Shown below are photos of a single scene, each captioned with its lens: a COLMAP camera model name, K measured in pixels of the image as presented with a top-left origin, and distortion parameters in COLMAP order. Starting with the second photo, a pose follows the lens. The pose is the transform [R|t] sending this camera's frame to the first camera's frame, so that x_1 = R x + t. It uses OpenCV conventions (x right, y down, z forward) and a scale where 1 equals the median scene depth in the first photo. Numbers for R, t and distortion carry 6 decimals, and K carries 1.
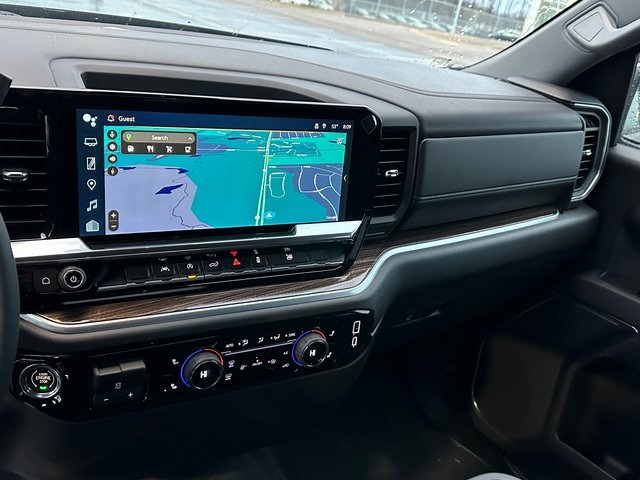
lens RADIAL K [[603.2, 0, 325.1], [0, 603.2, 236.7], [0, 0, 1]] dist [0.071645, 0.000000]
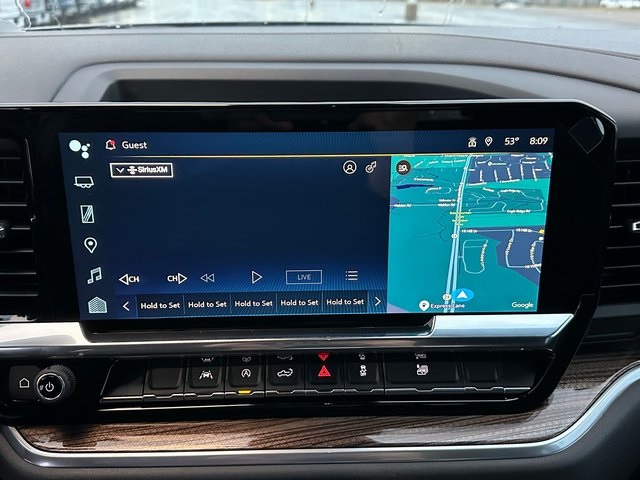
lens RADIAL K [[603.2, 0, 313.8], [0, 603.2, 241.3], [0, 0, 1]] dist [0.071645, 0.000000]
pose [[0.876586, 0.038507, -0.479702, 0.129559], [-0.050881, 0.998622, -0.012815, -0.080240], [0.478548, 0.035641, 0.877338, 0.456555]]
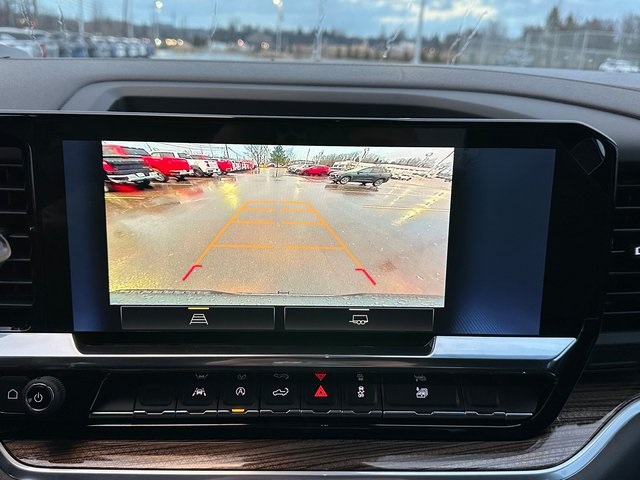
lens RADIAL K [[603.2, 0, 315.6], [0, 603.2, 245.7], [0, 0, 1]] dist [0.071645, 0.000000]
pose [[0.875948, 0.023089, -0.481853, 0.129857], [-0.075771, 0.993041, -0.090158, -0.046166], [0.476418, 0.115484, 0.871601, 0.463855]]
